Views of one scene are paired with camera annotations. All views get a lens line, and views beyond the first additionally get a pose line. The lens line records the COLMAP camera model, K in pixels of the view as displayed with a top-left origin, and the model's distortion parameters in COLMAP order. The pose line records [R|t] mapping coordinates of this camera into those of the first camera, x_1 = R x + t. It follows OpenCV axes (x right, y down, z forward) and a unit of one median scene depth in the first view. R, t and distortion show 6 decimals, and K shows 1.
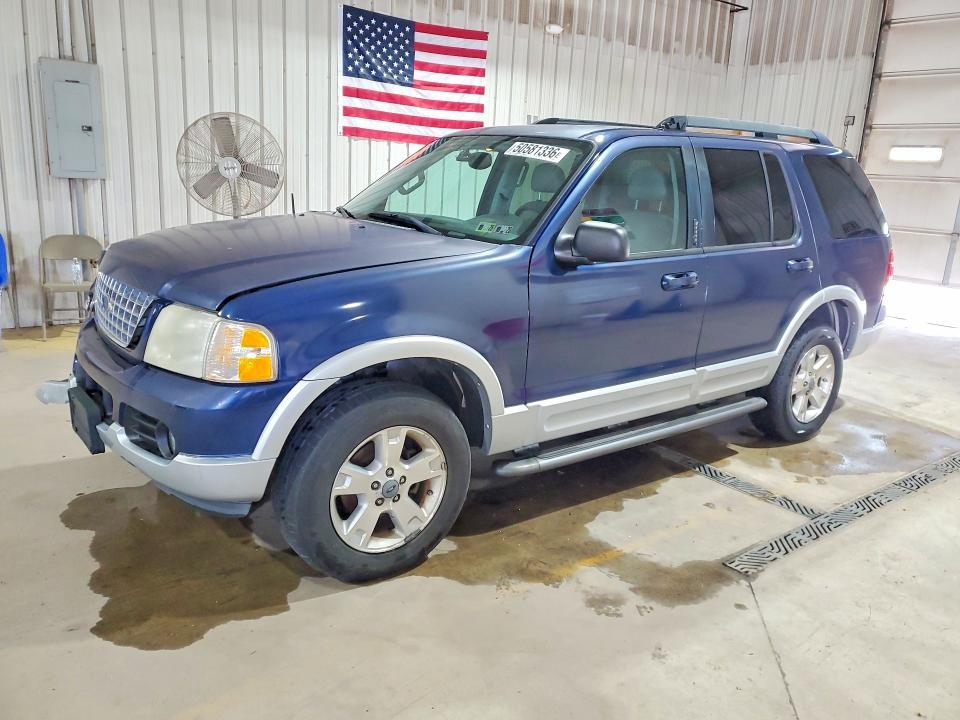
lens RADIAL K [[743.4, 0, 482.0], [0, 743.4, 353.0], [0, 0, 1]] dist [0.007270, 0.015449]
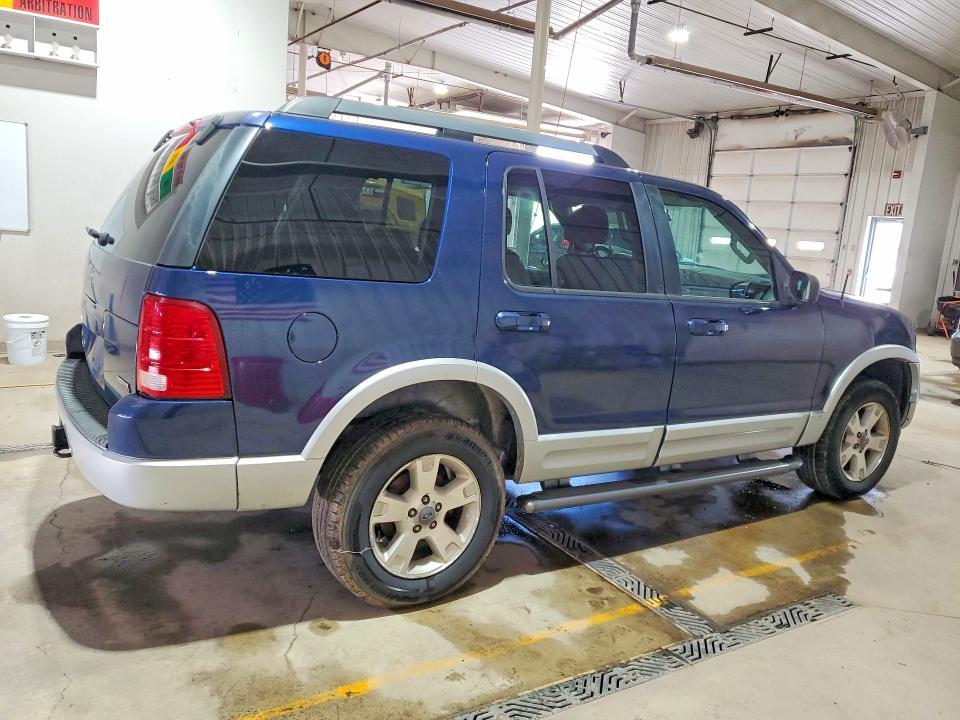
lens RADIAL K [[743.4, 0, 482.0], [0, 743.4, 353.0], [0, 0, 1]] dist [0.007270, 0.015449]
pose [[-0.988378, -0.143833, 0.049208, 0.166558], [-0.111695, 0.906691, 0.406737, -0.450308], [-0.103119, 0.396514, -0.912219, 1.934430]]
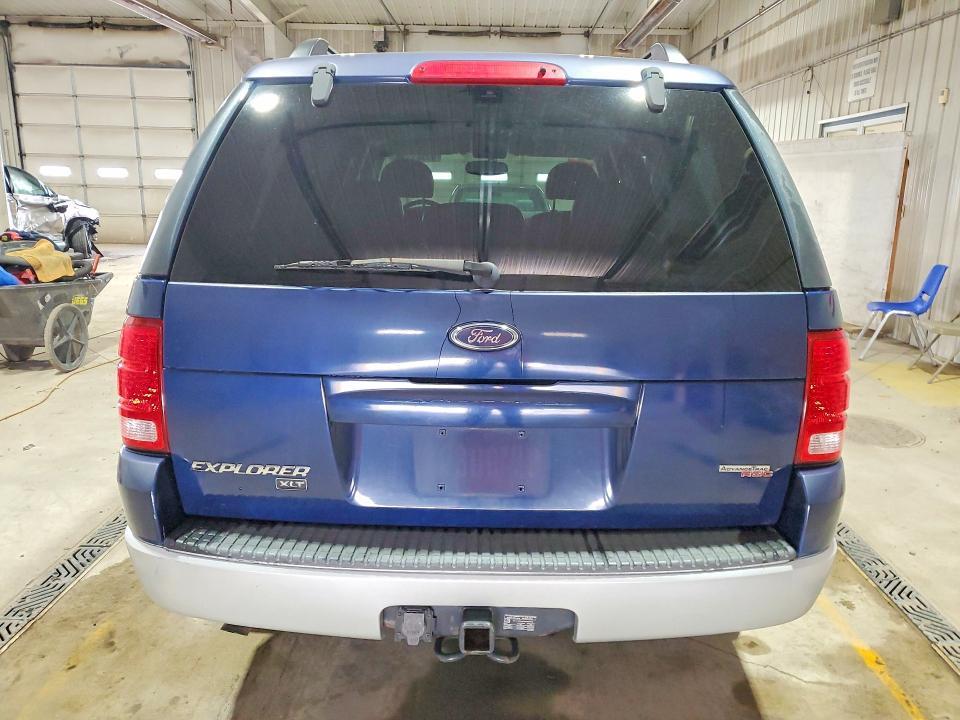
lens RADIAL K [[743.4, 0, 482.0], [0, 743.4, 353.0], [0, 0, 1]] dist [0.007270, 0.015449]
pose [[-0.609544, 0.110038, -0.785078, 0.844660], [-0.242419, 0.917009, 0.316746, -0.314168], [0.754778, 0.383389, -0.532282, 1.536549]]
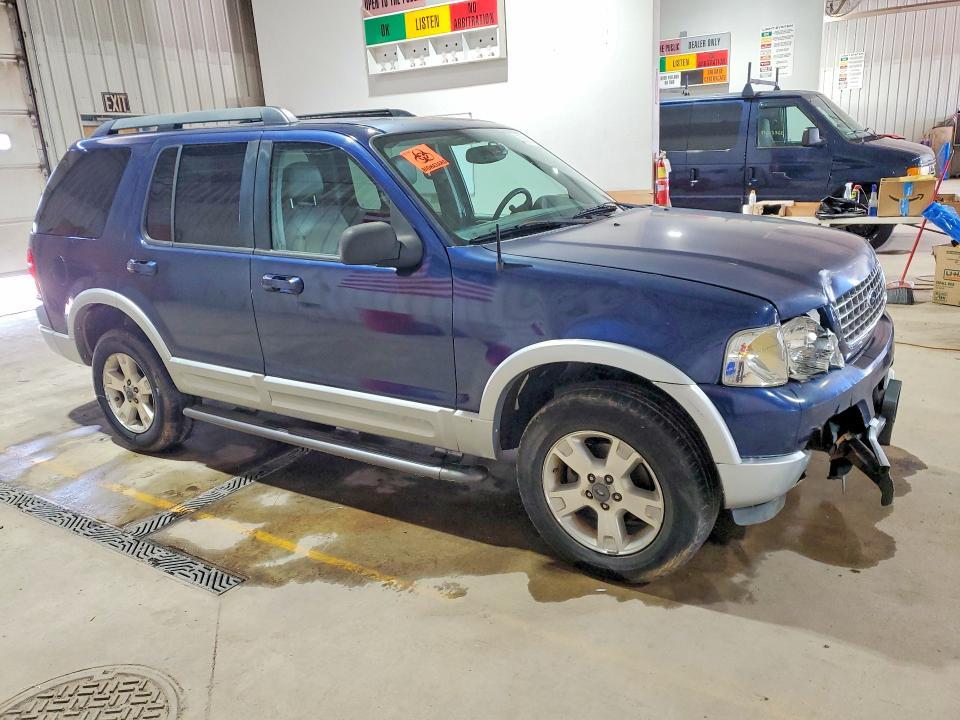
lens RADIAL K [[733.0, 0, 474.6], [0, 733.0, 363.2], [0, 0, 1]] dist [0.010125, 0.008171]
pose [[-0.349295, -0.299030, 0.888017, -0.811687], [0.264543, 0.877685, 0.399607, -0.355571], [-0.898894, 0.374499, -0.227465, 1.185496]]
